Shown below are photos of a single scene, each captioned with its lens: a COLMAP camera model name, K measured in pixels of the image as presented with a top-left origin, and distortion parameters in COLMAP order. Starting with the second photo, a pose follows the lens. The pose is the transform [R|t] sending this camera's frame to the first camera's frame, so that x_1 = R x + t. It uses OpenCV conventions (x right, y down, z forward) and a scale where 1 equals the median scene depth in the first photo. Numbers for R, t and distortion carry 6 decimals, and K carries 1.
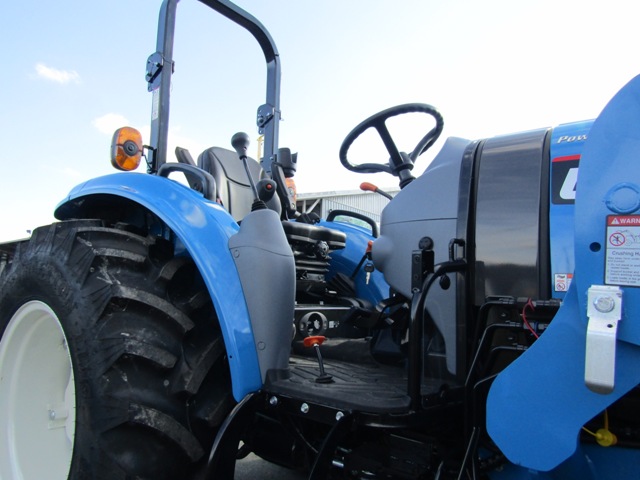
lens RADIAL K [[457.1, 0, 320.0], [0, 457.1, 240.0], [0, 0, 1]] dist [-0.007228, -0.001542]
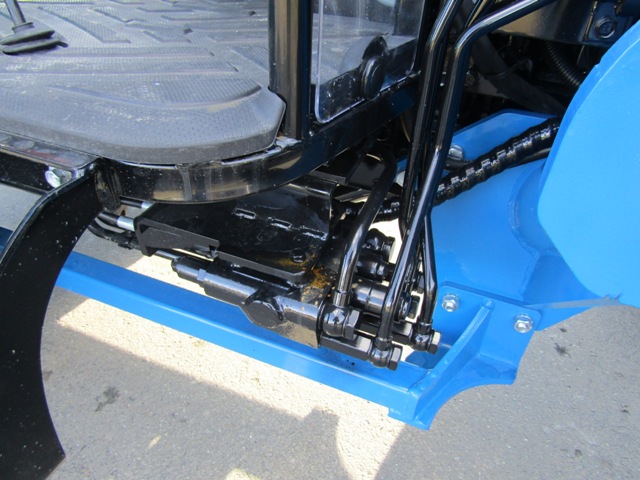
lens RADIAL K [[457.1, 0, 320.0], [0, 457.1, 240.0], [0, 0, 1]] dist [-0.007228, -0.001542]
pose [[0.960552, -0.169899, 0.220170, 0.114208], [-0.031739, 0.719545, 0.693720, 0.163708], [-0.276285, -0.673342, 0.685768, 0.586008]]
